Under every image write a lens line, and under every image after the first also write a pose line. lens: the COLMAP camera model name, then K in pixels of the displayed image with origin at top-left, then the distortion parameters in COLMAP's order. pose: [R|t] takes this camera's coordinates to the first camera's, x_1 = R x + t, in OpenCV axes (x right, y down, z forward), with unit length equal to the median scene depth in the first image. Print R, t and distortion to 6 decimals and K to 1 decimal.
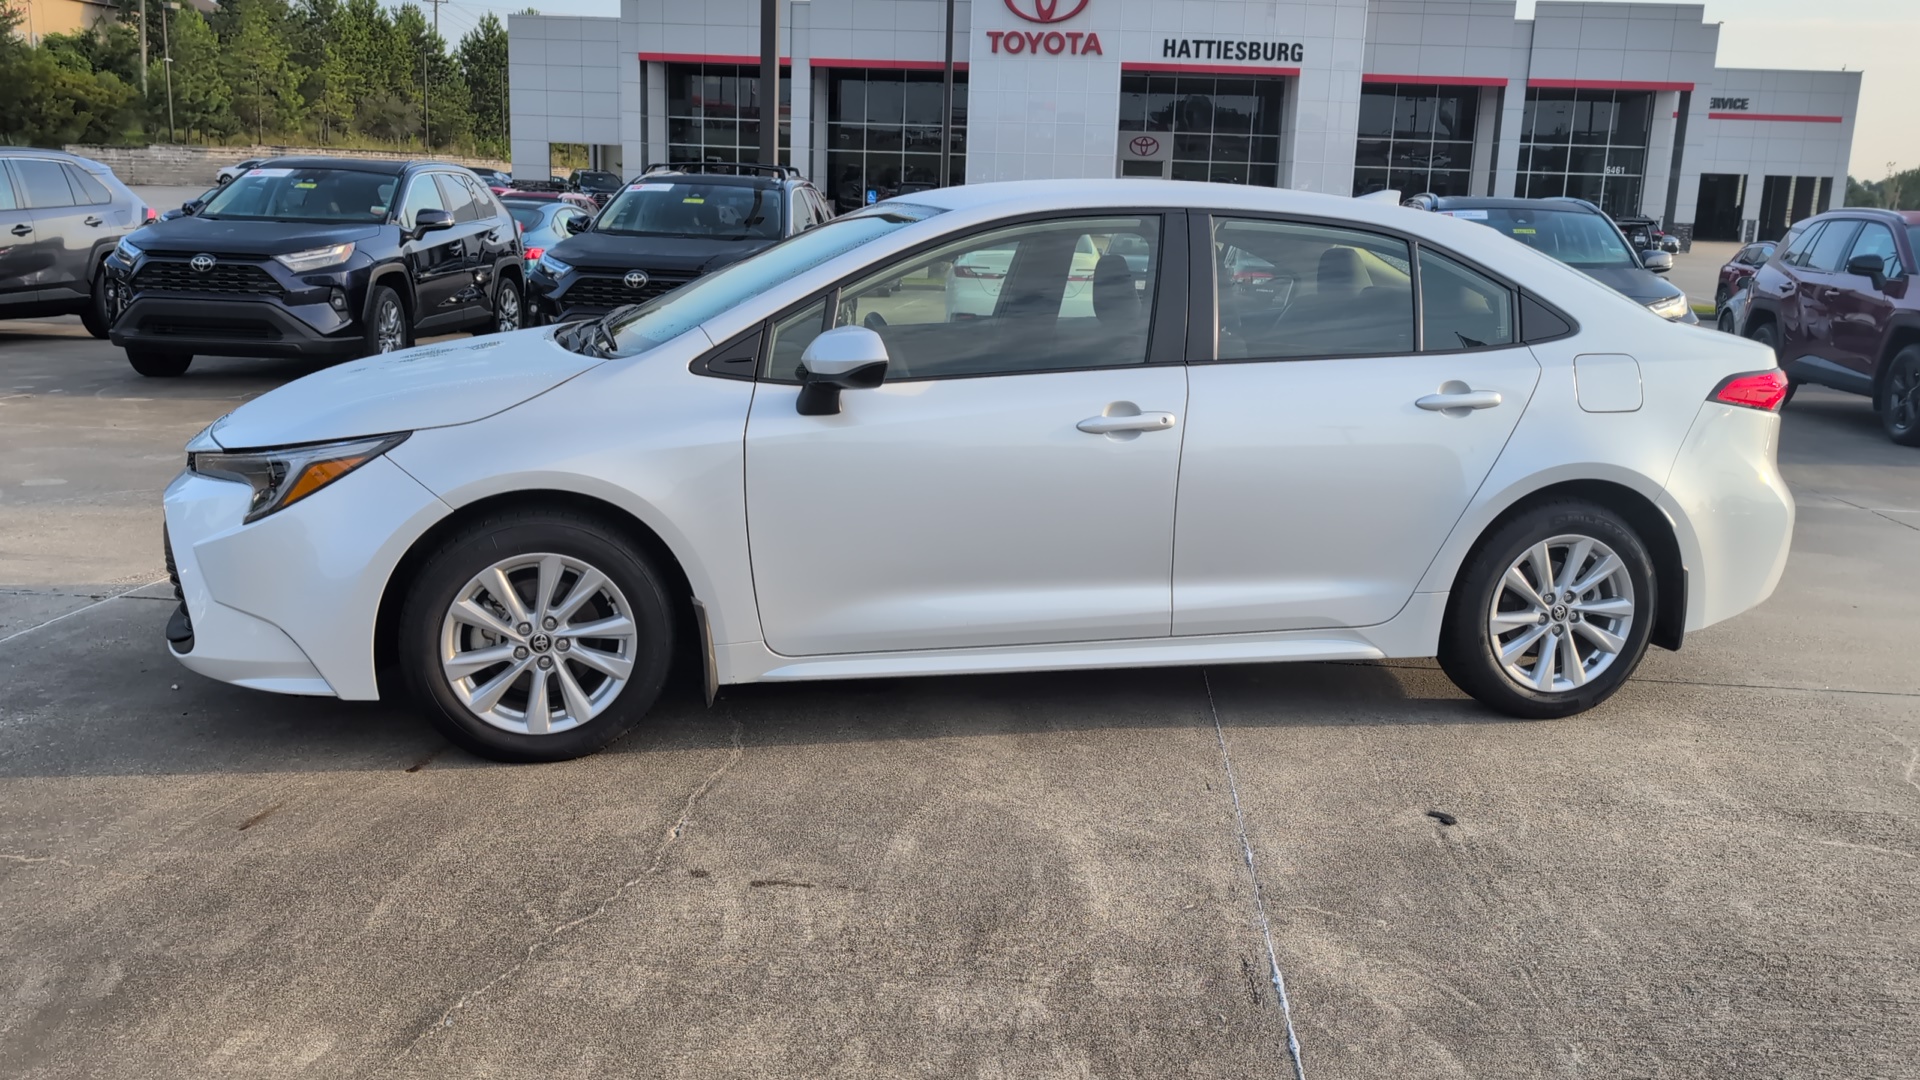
lens RADIAL K [[1617.0, 0, 960.0], [0, 1617.0, 540.0], [0, 0, 1]] dist [0.011749, -0.007667]
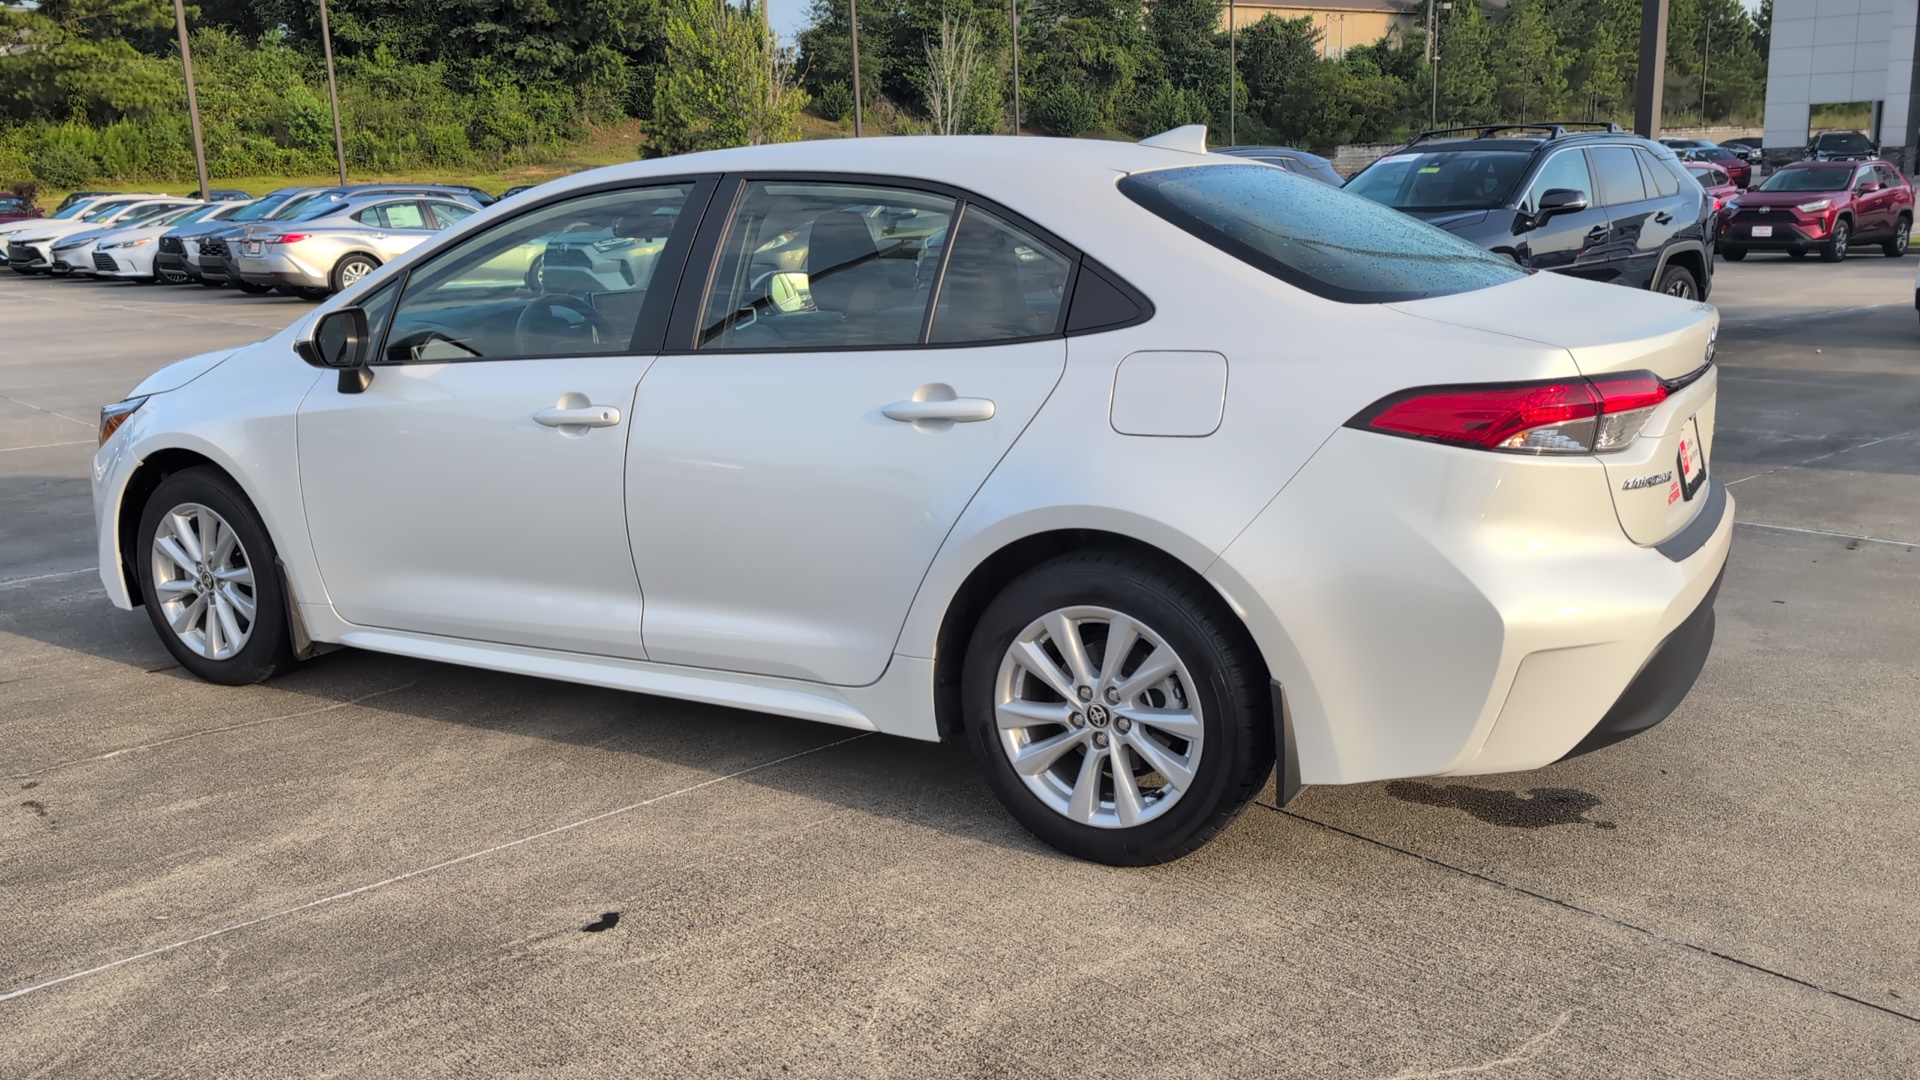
lens RADIAL K [[1617.0, 0, 960.0], [0, 1617.0, 540.0], [0, 0, 1]] dist [0.011749, -0.007667]
pose [[0.715188, 0.097662, -0.692075, 0.059119], [-0.090538, 0.994792, 0.046818, -0.004324], [0.693043, 0.029176, 0.720306, 0.032676]]
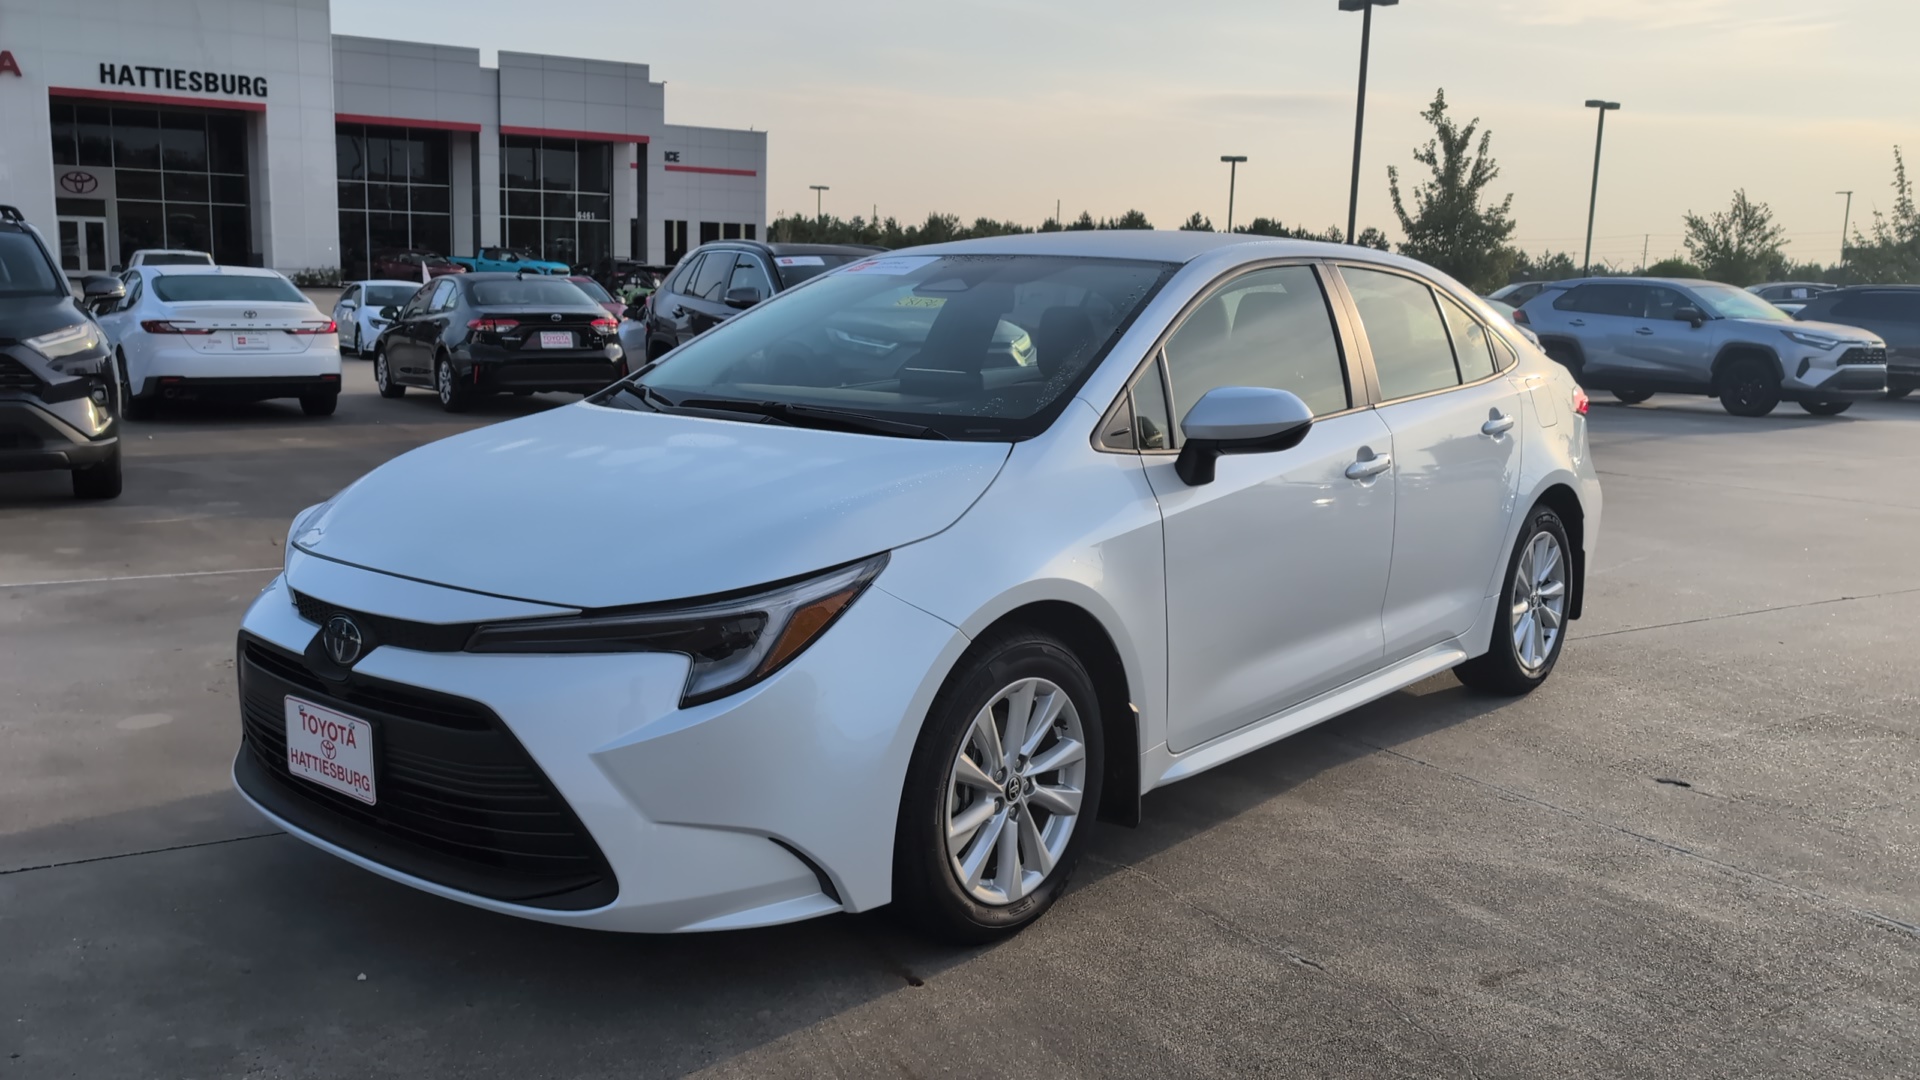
lens RADIAL K [[1617.0, 0, 960.0], [0, 1617.0, 540.0], [0, 0, 1]] dist [0.011749, -0.007667]
pose [[0.801506, -0.109001, 0.587969, -0.047236], [0.124016, 0.992169, 0.014877, -0.004910], [-0.584986, 0.060994, 0.808747, 0.021424]]
